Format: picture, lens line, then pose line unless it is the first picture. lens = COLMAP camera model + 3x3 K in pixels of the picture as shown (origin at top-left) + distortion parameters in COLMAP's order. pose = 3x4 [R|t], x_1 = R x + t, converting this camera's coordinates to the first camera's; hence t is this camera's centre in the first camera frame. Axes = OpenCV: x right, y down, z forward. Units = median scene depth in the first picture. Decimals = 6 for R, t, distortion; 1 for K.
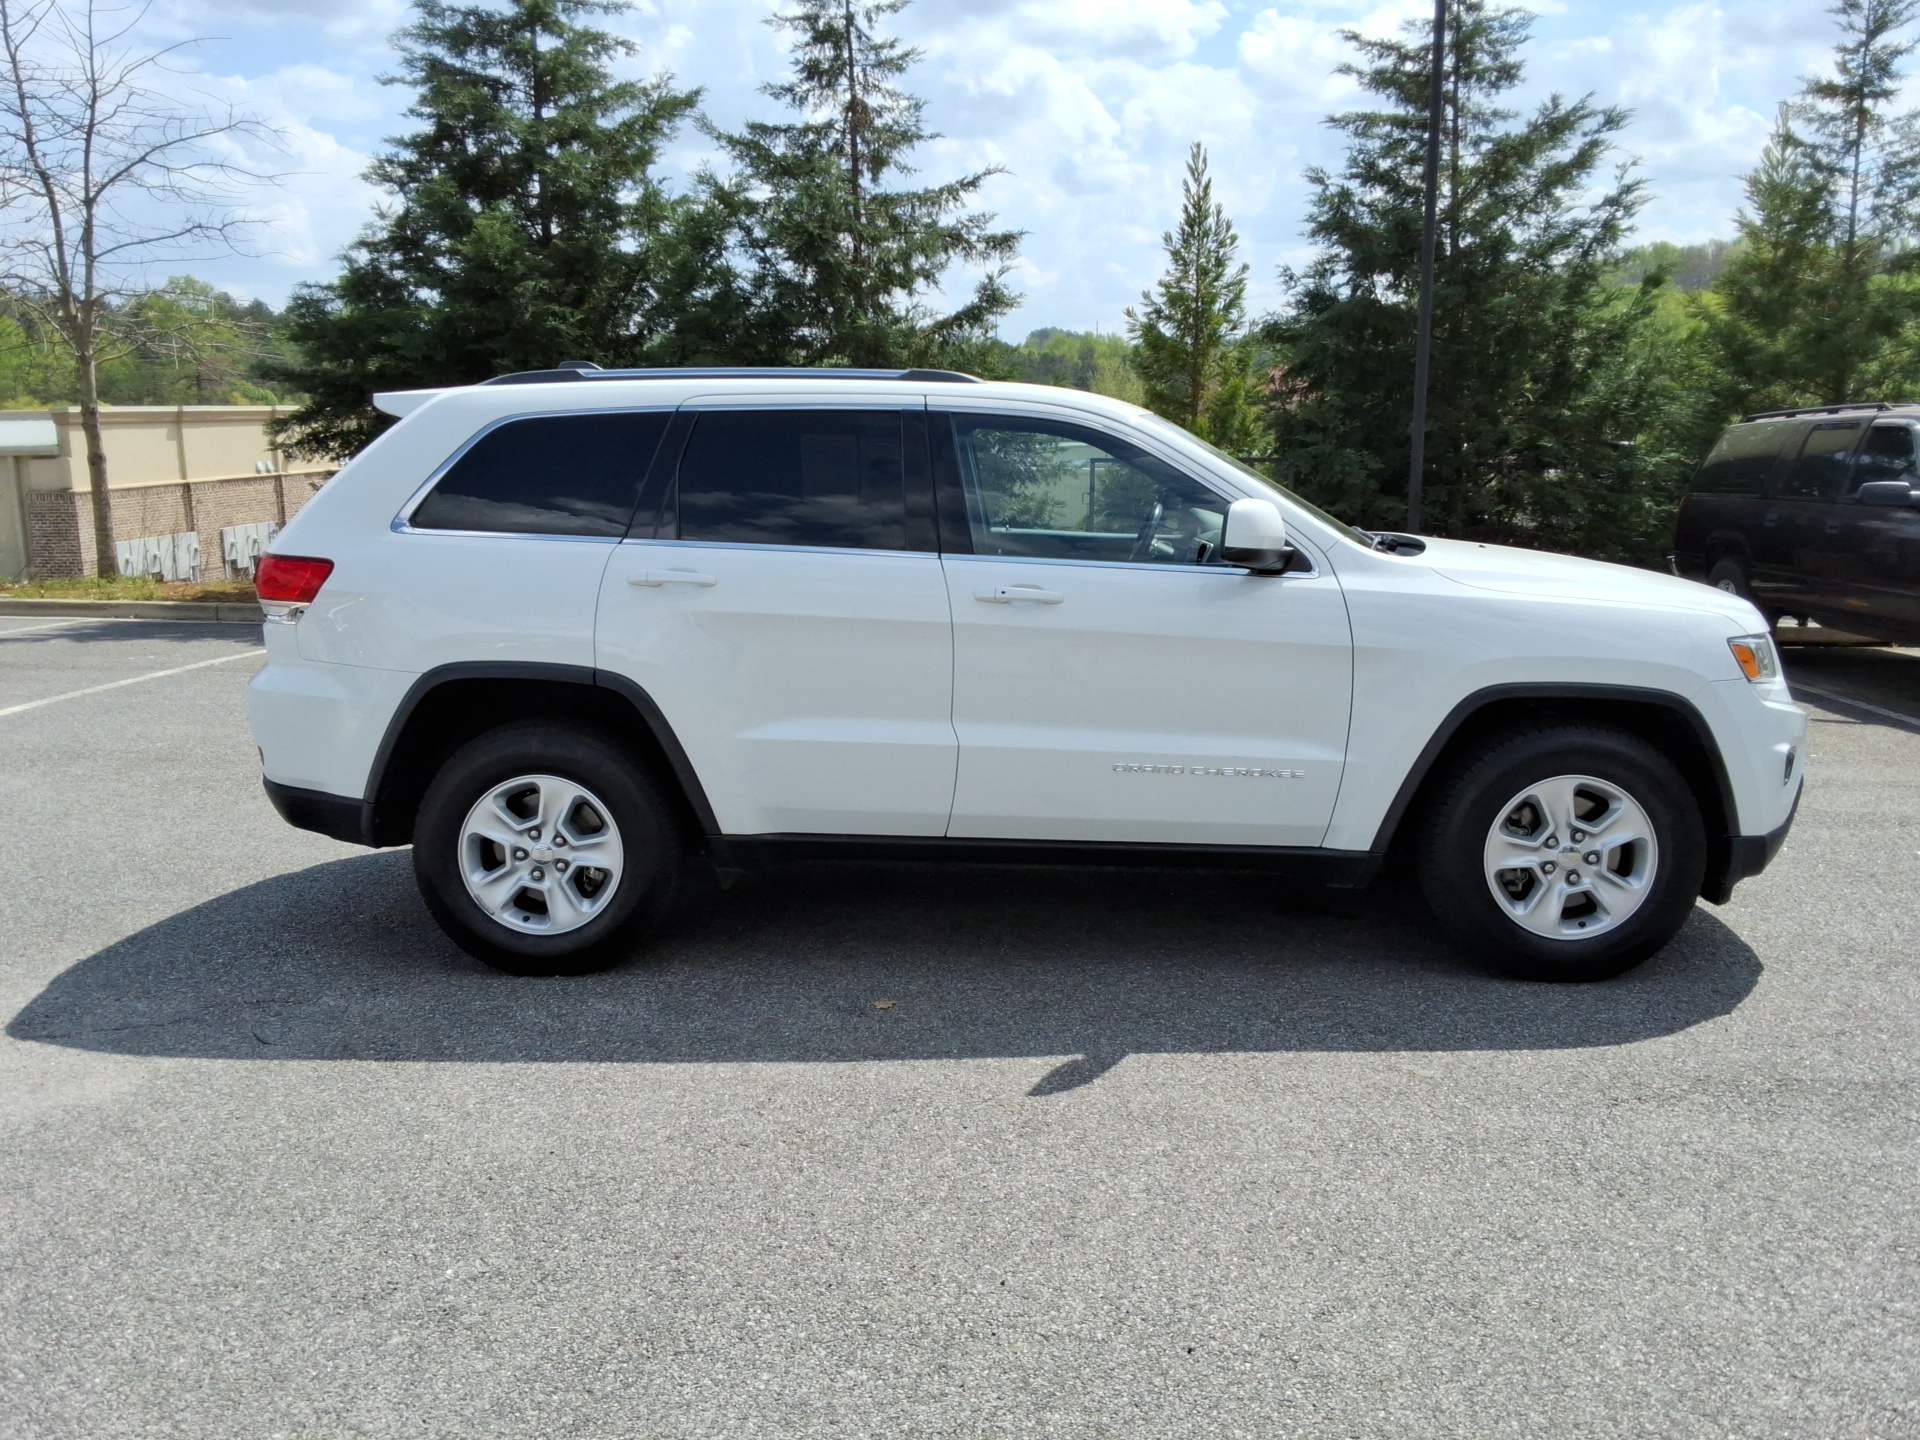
lens RADIAL K [[1553.8, 0, 974.0], [0, 1553.8, 679.2], [0, 0, 1]] dist [0.102994, -0.161263]
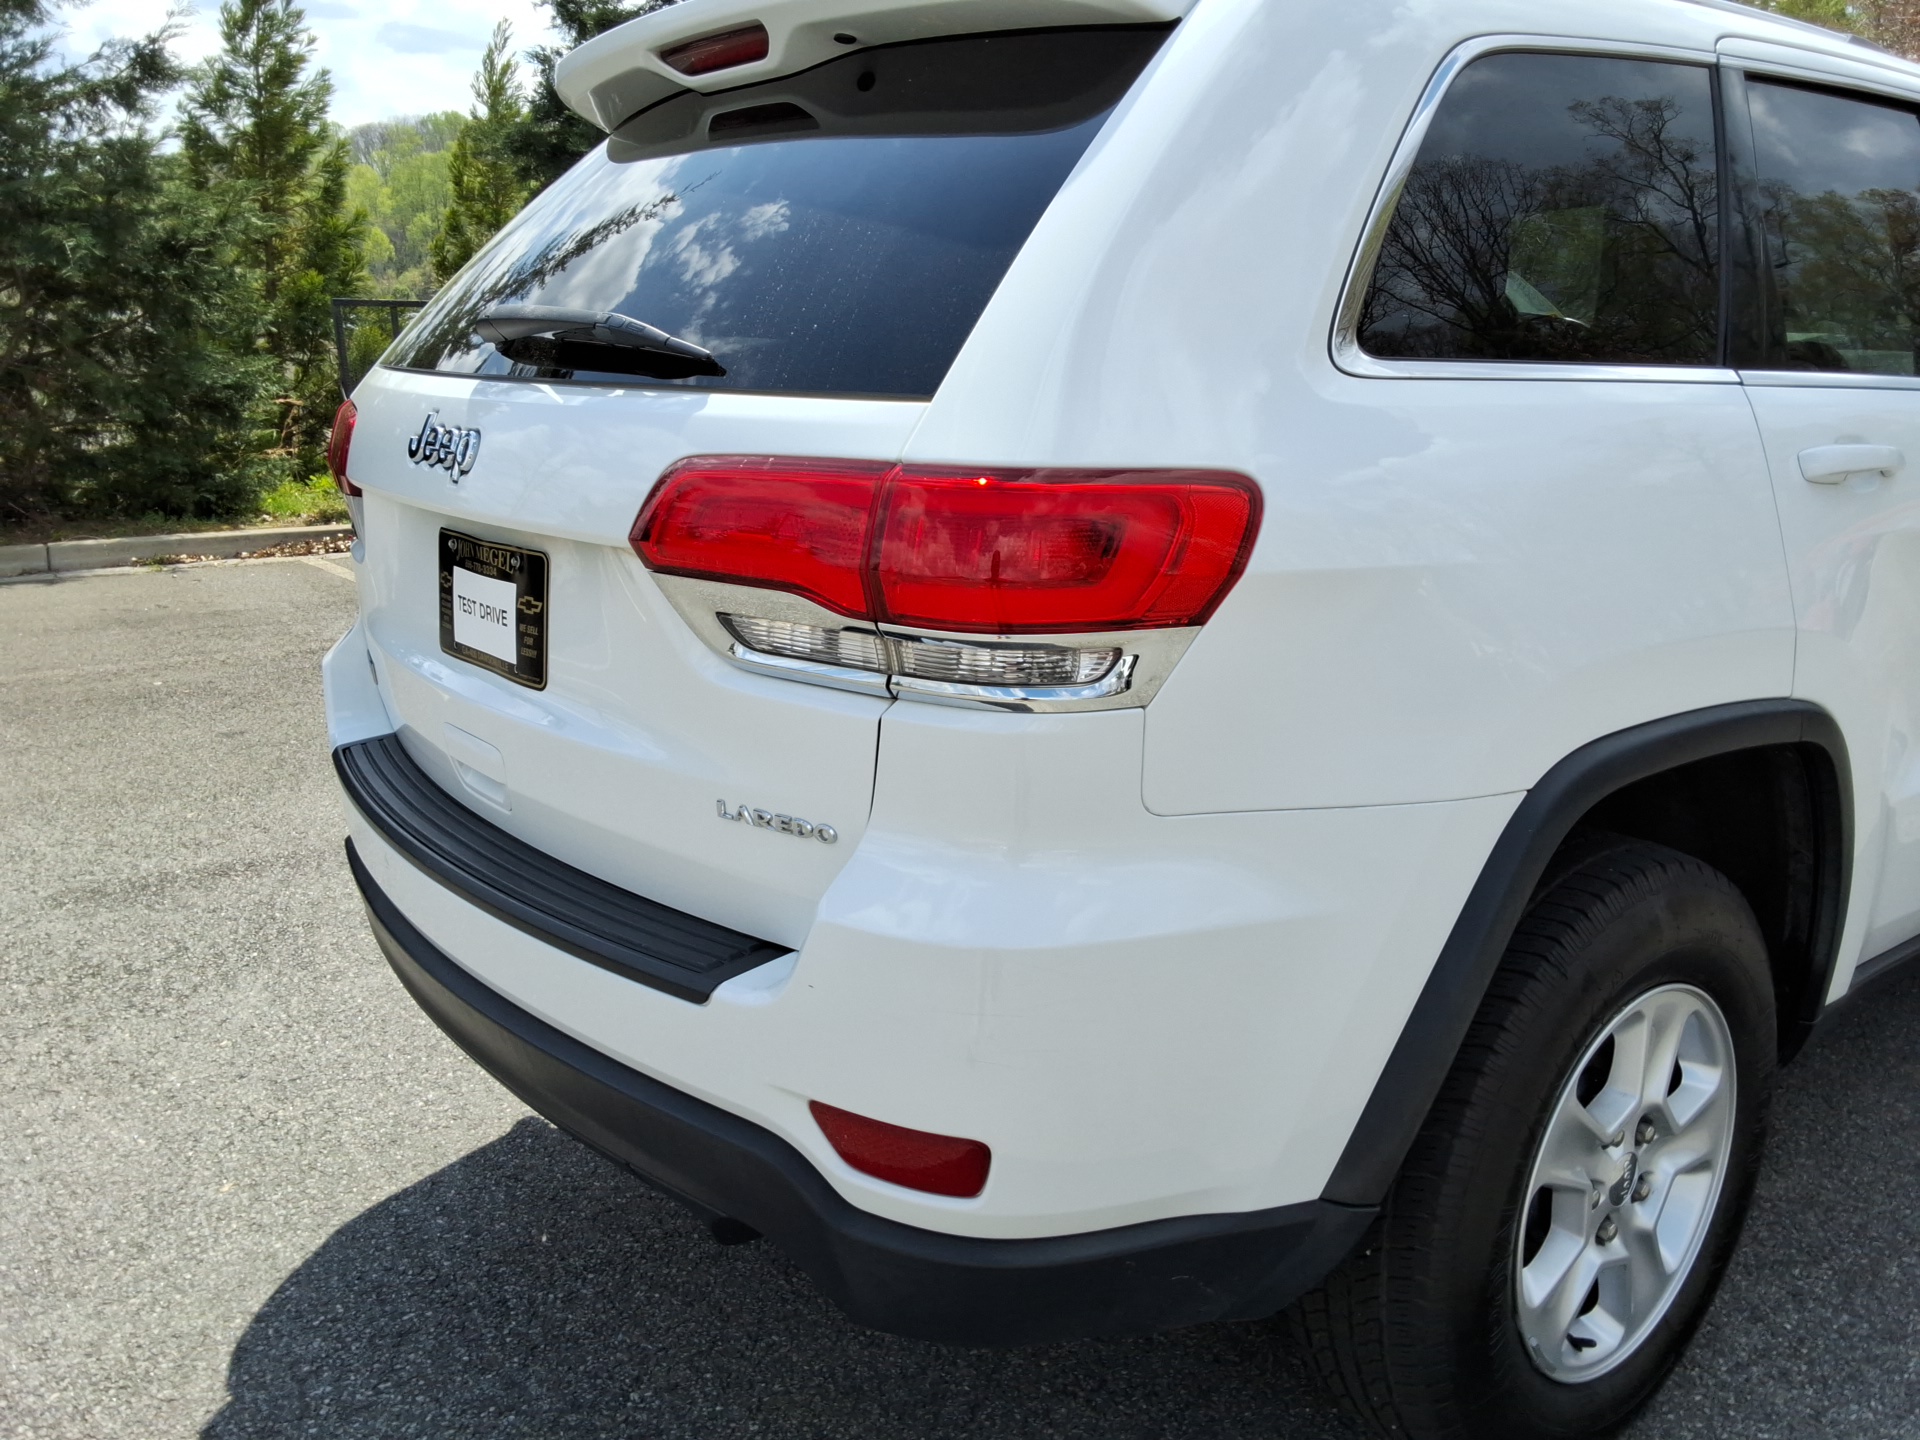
lens RADIAL K [[1553.8, 0, 974.0], [0, 1553.8, 679.2], [0, 0, 1]] dist [0.102994, -0.161263]
pose [[0.757654, -0.141899, 0.637045, -0.184942], [0.090695, 0.989499, 0.112540, -0.021730], [-0.646325, -0.027489, 0.762567, 0.231708]]
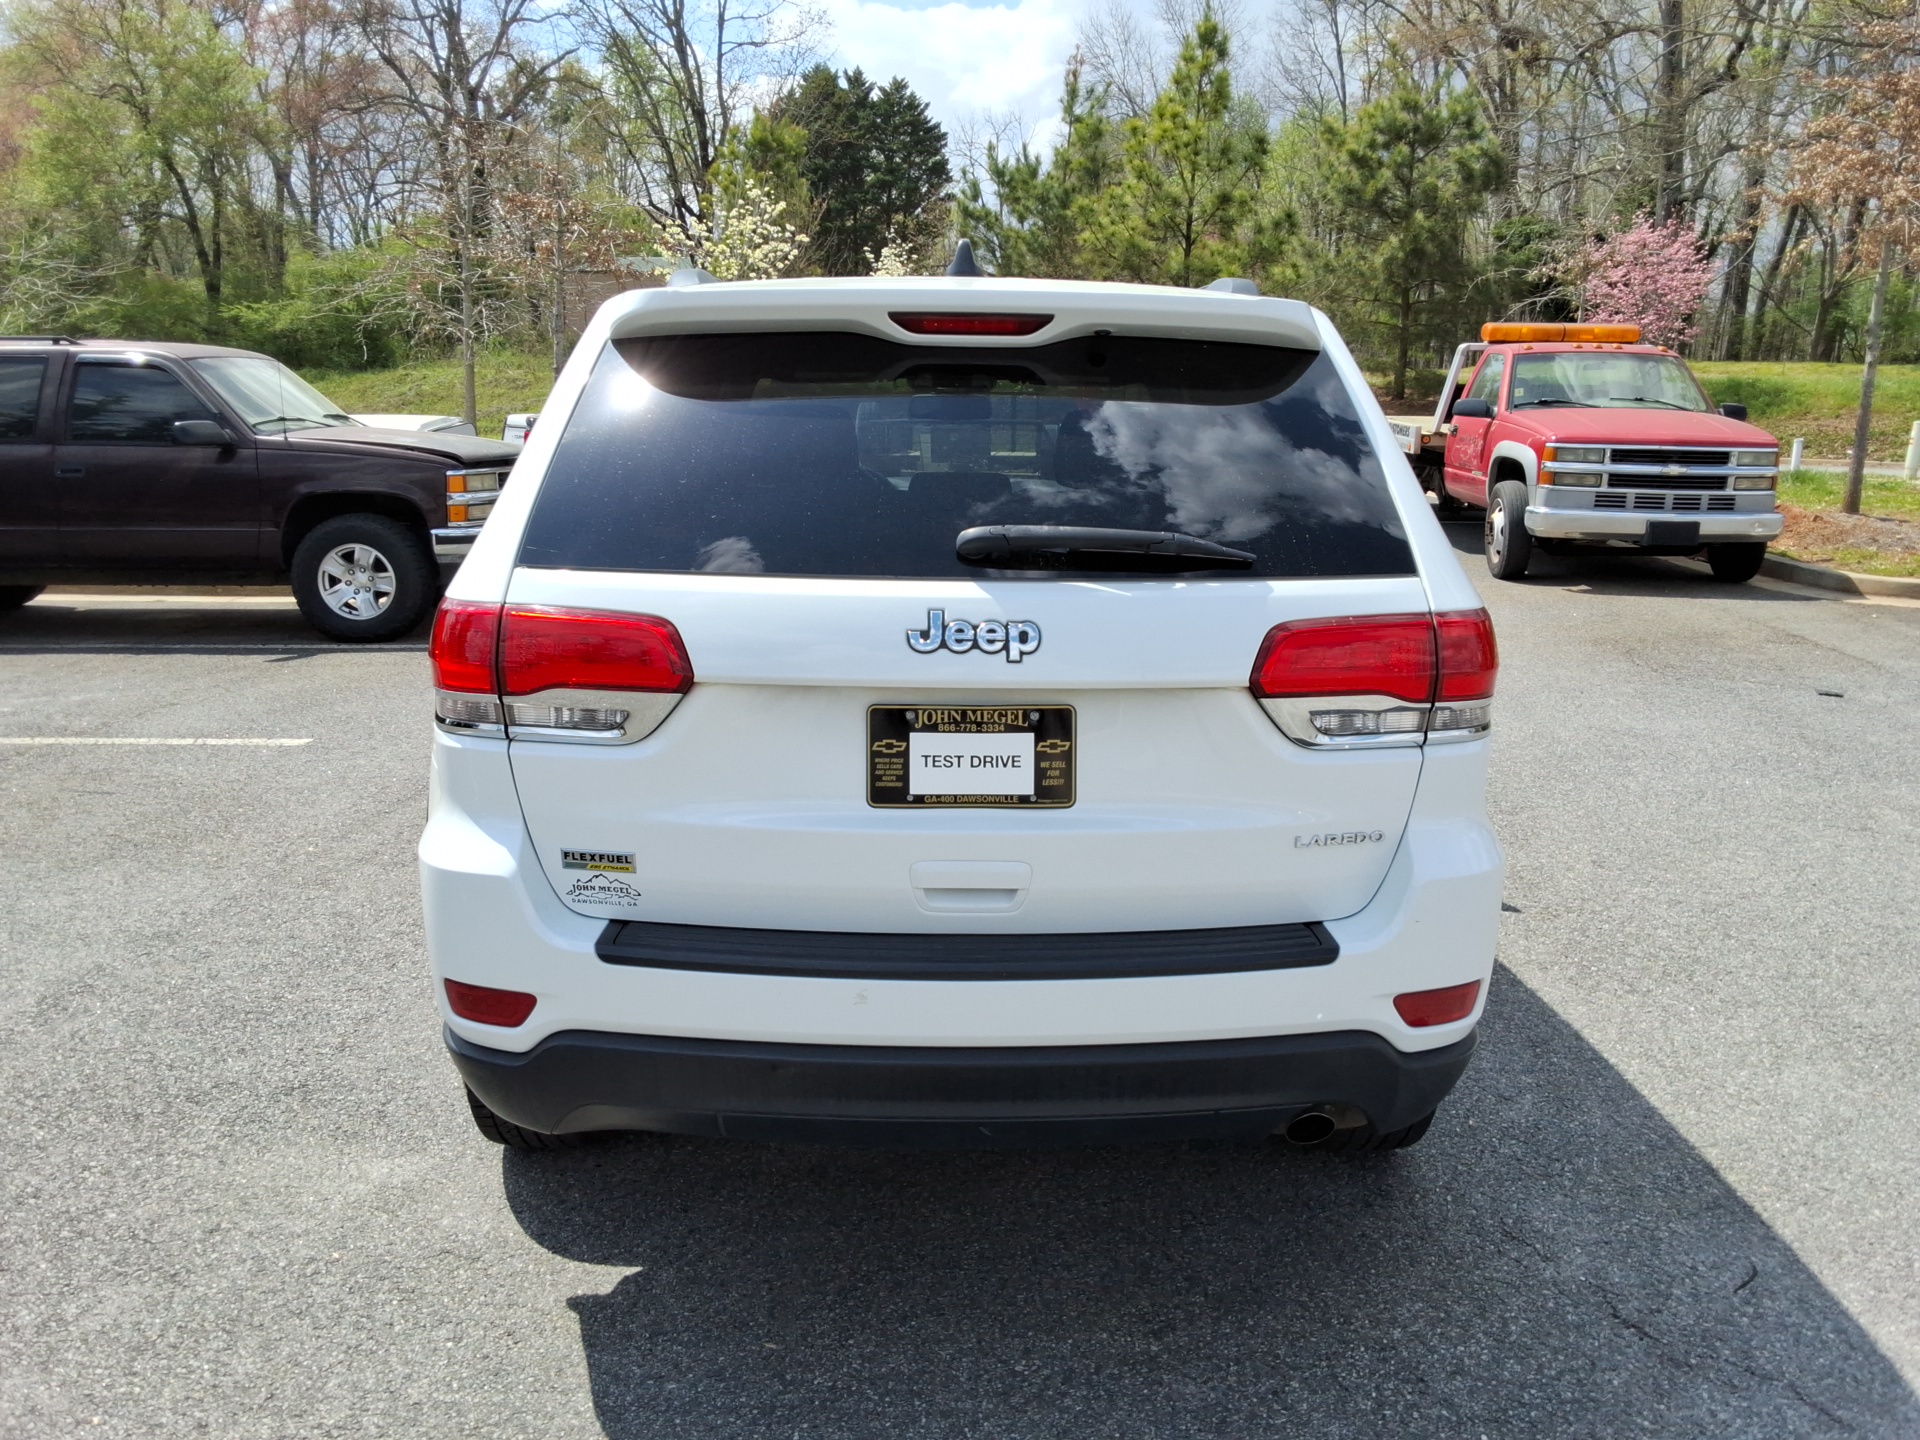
lens RADIAL K [[1553.8, 0, 974.0], [0, 1553.8, 679.2], [0, 0, 1]] dist [0.102994, -0.161263]
pose [[-0.058192, -0.174085, 0.983010, -0.279932], [0.127627, 0.975301, 0.180275, -0.050866], [-0.990114, 0.135949, -0.034537, 0.348886]]
